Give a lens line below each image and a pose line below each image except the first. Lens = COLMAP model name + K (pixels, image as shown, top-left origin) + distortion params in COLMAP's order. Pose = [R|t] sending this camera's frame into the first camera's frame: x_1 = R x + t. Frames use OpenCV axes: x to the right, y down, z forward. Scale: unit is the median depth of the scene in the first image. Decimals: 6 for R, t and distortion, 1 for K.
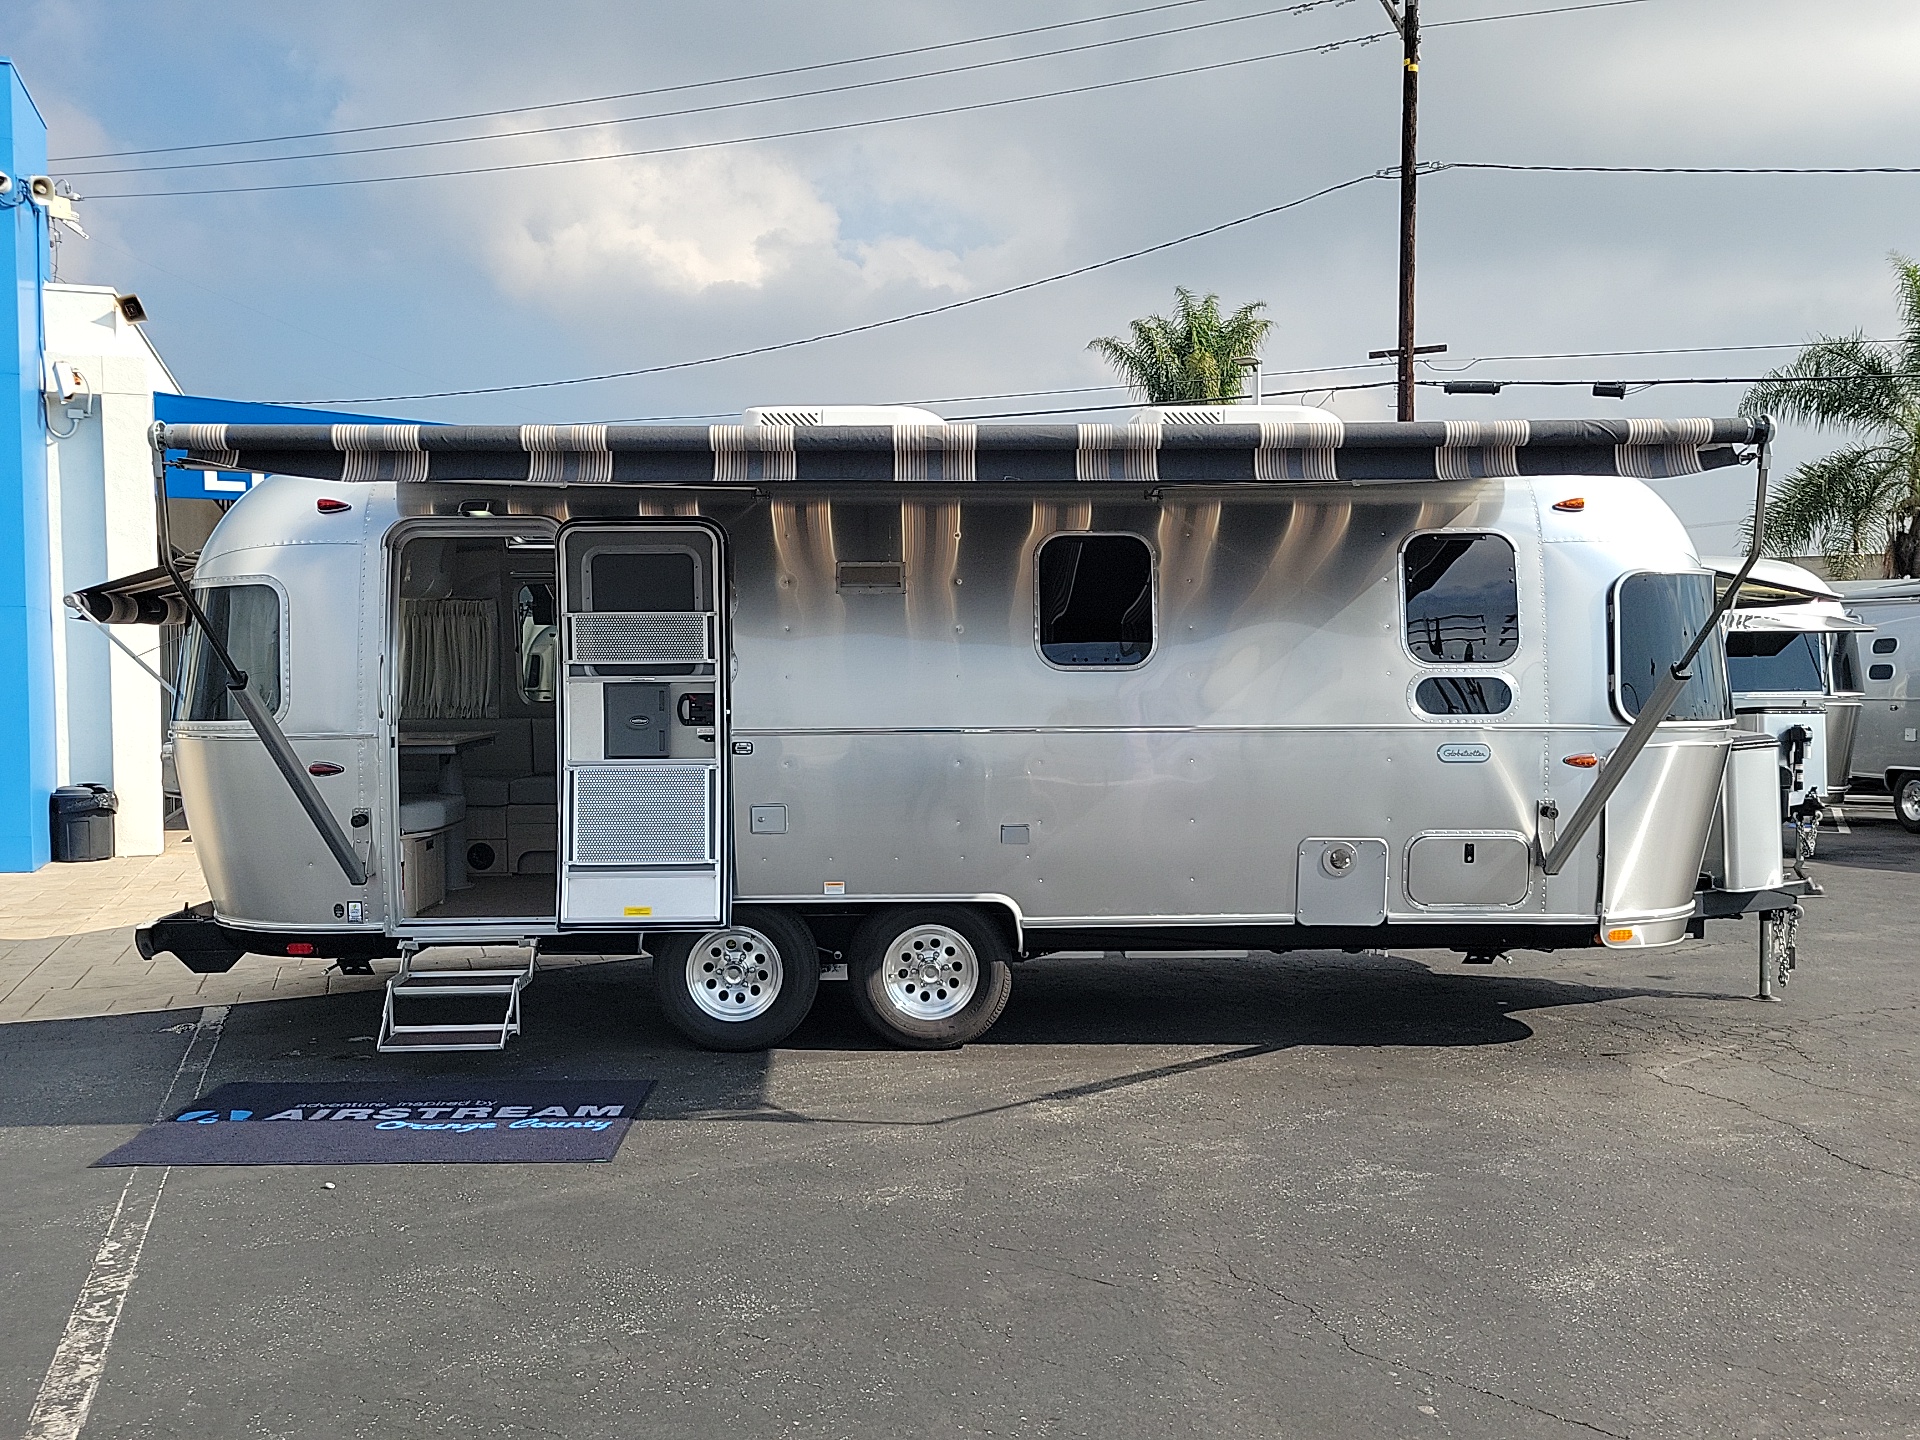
lens RADIAL K [[1484.0, 0, 960.0], [0, 1484.0, 720.0], [0, 0, 1]] dist [0.007818, 0.032867]
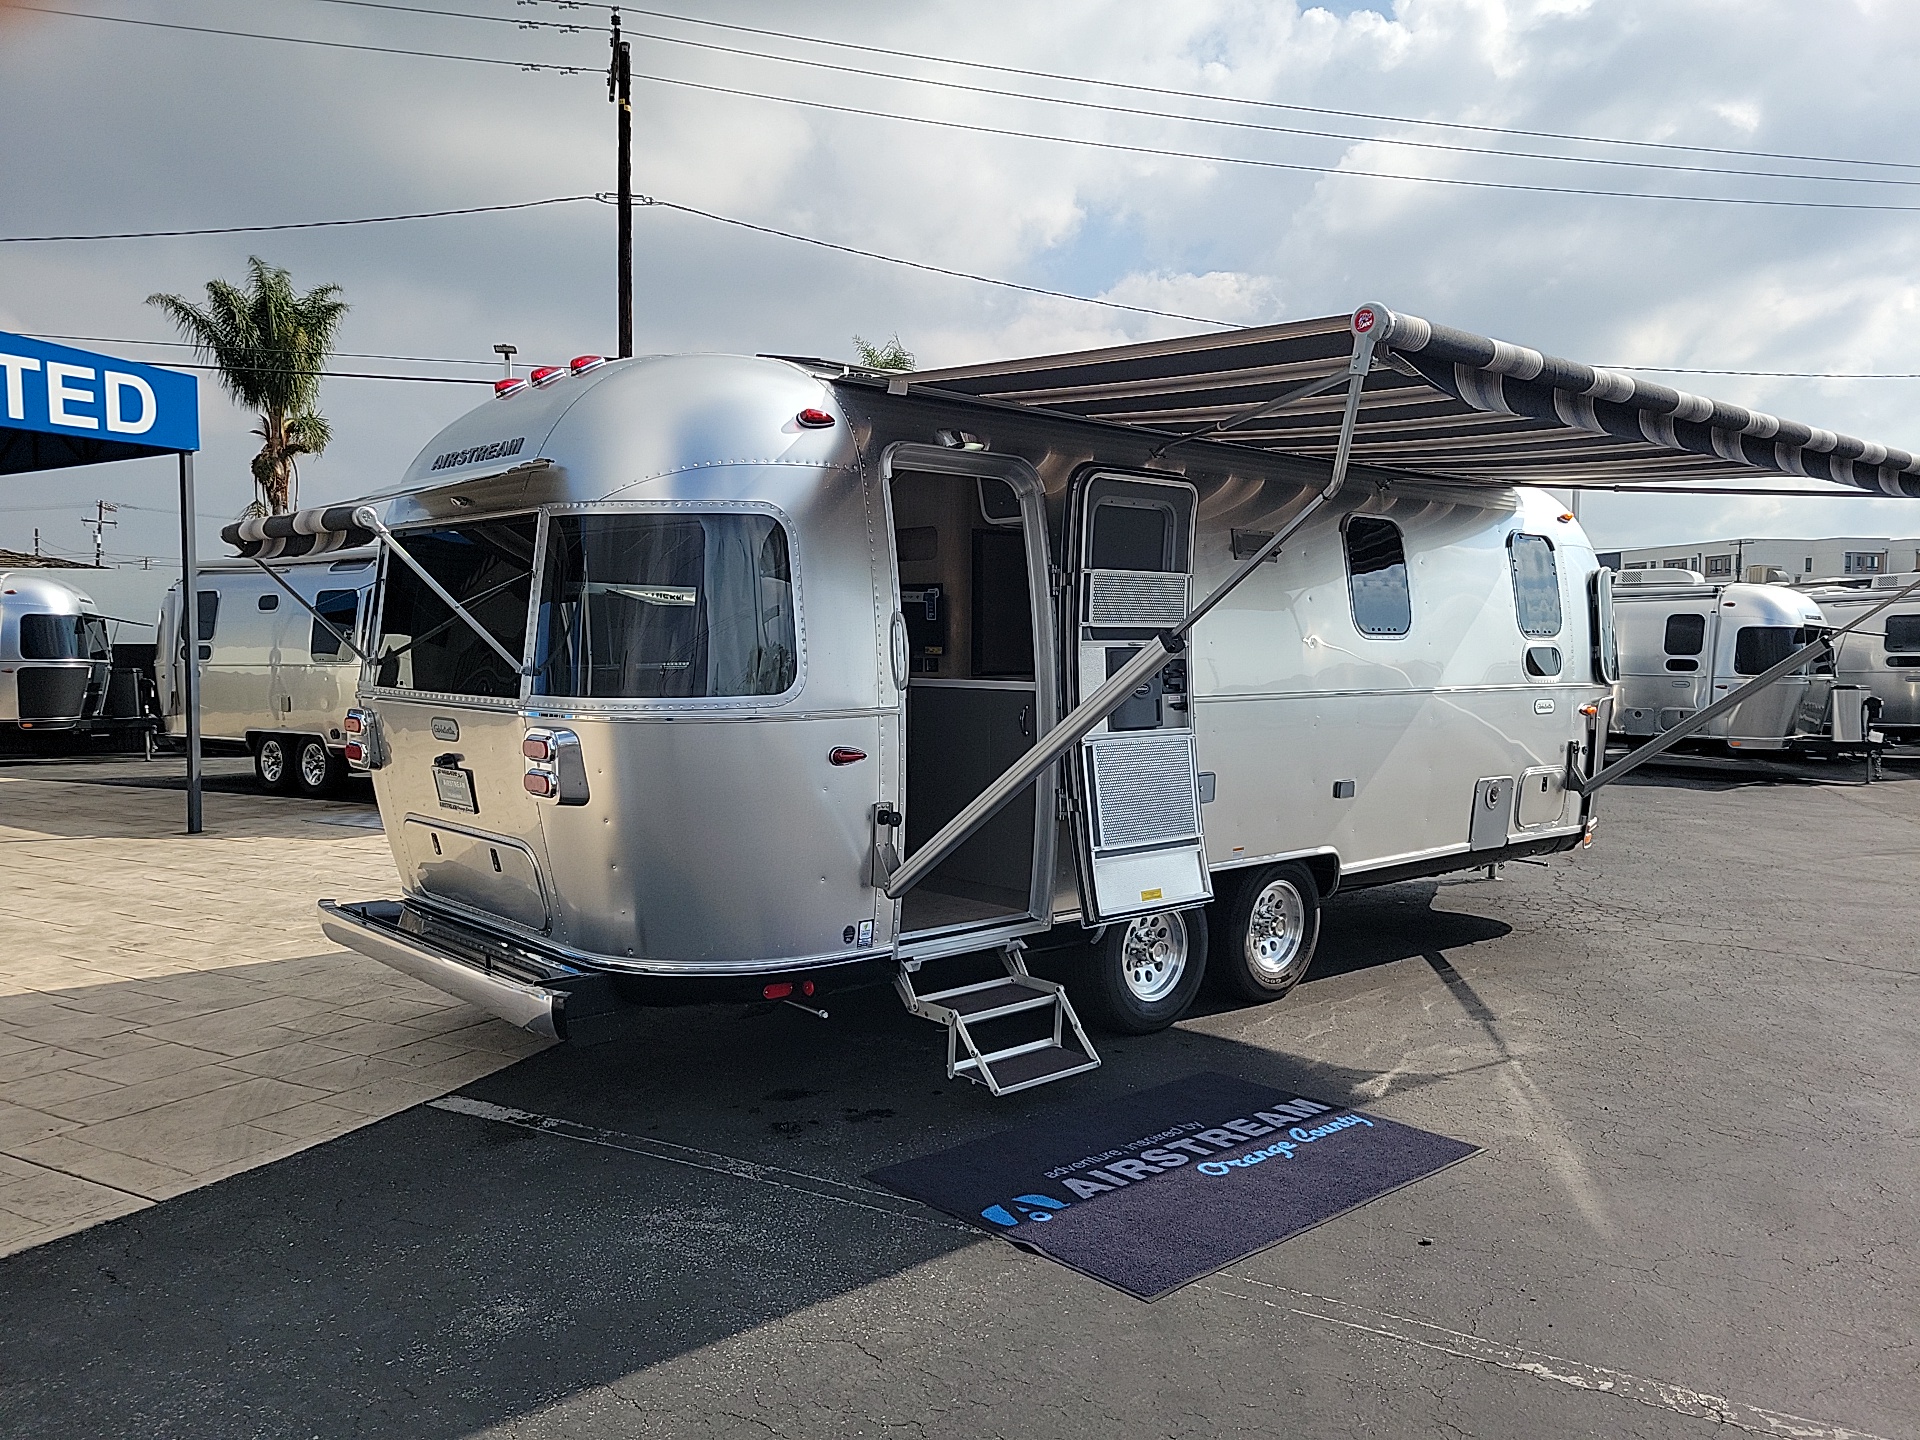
lens RADIAL K [[1313.2, 0, 959.2], [0, 1313.2, 695.7], [0, 0, 1]] dist [0.016240, 0.004421]
pose [[0.804812, -0.015348, 0.593331, -0.797626], [0.011358, 0.999881, 0.010457, -0.005030], [-0.593421, -0.001677, 0.804891, 0.411835]]
